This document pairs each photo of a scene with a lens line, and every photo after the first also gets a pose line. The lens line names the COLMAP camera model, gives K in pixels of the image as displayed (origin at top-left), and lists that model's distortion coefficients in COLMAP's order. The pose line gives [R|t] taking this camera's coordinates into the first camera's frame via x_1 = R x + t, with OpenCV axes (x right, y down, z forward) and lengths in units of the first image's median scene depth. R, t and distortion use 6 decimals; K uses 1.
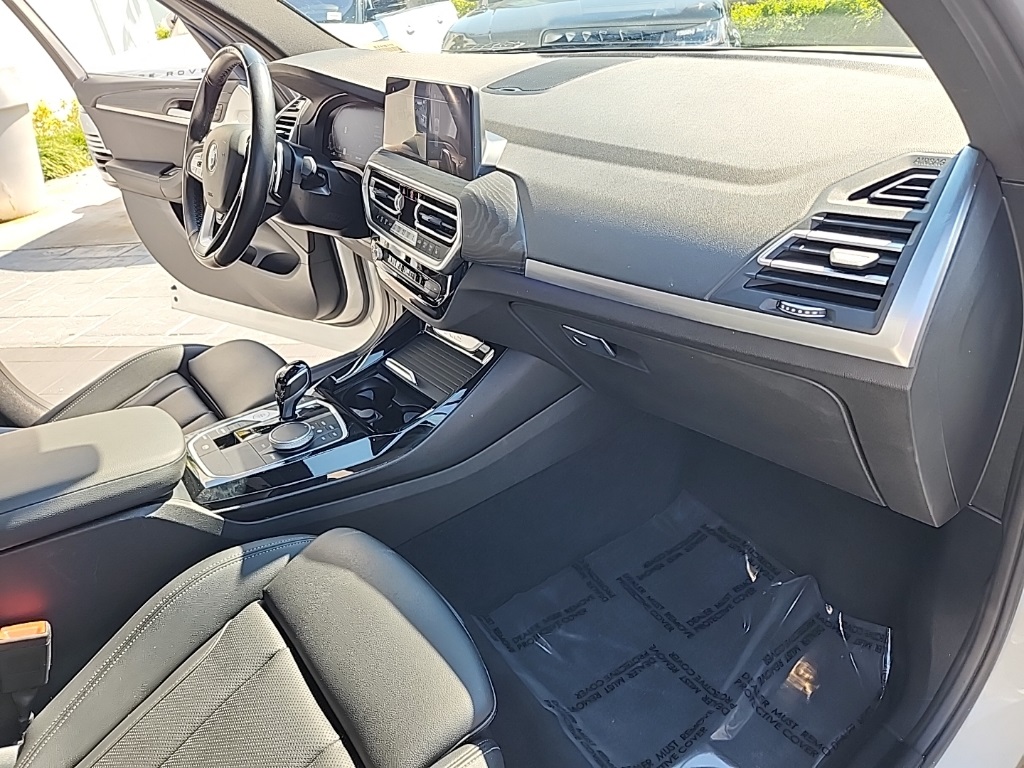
lens RADIAL K [[681.3, 0, 512.0], [0, 681.3, 384.0], [0, 0, 1]] dist [0.092128, -0.104306]
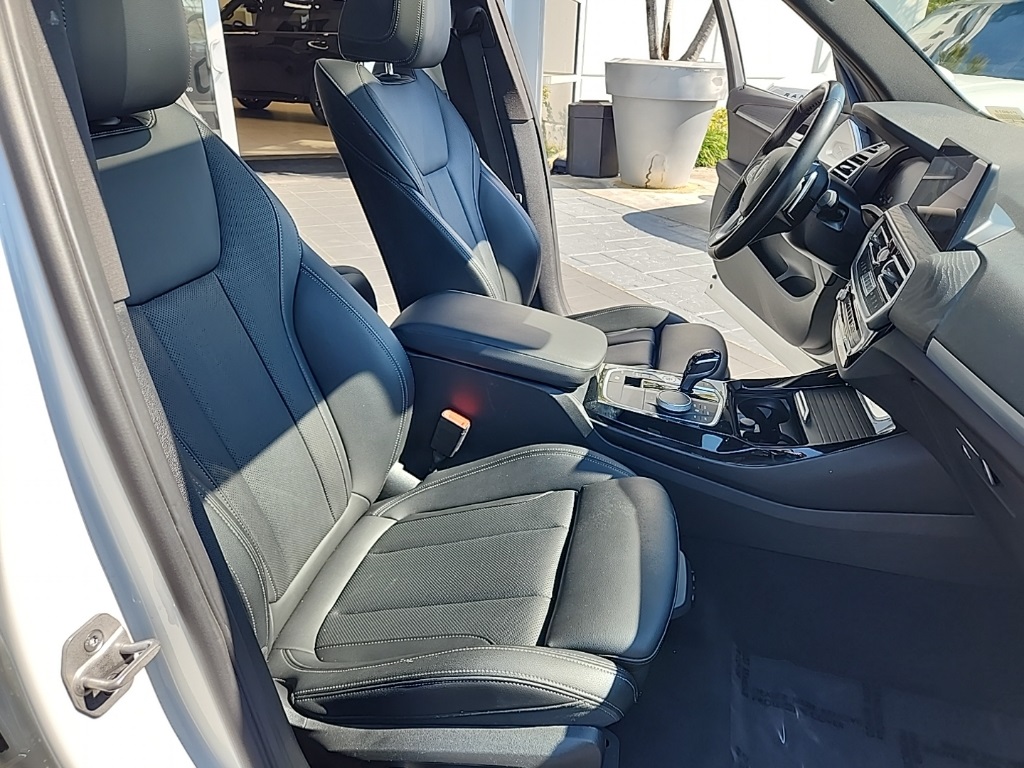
lens RADIAL K [[687.7, 0, 512.0], [0, 687.7, 384.0], [0, 0, 1]] dist [0.075569, -0.065354]
pose [[0.630891, 0.453085, -0.629834, 0.201475], [-0.474850, 0.867467, 0.148385, 0.005172], [0.613591, 0.205461, 0.762425, -0.065524]]
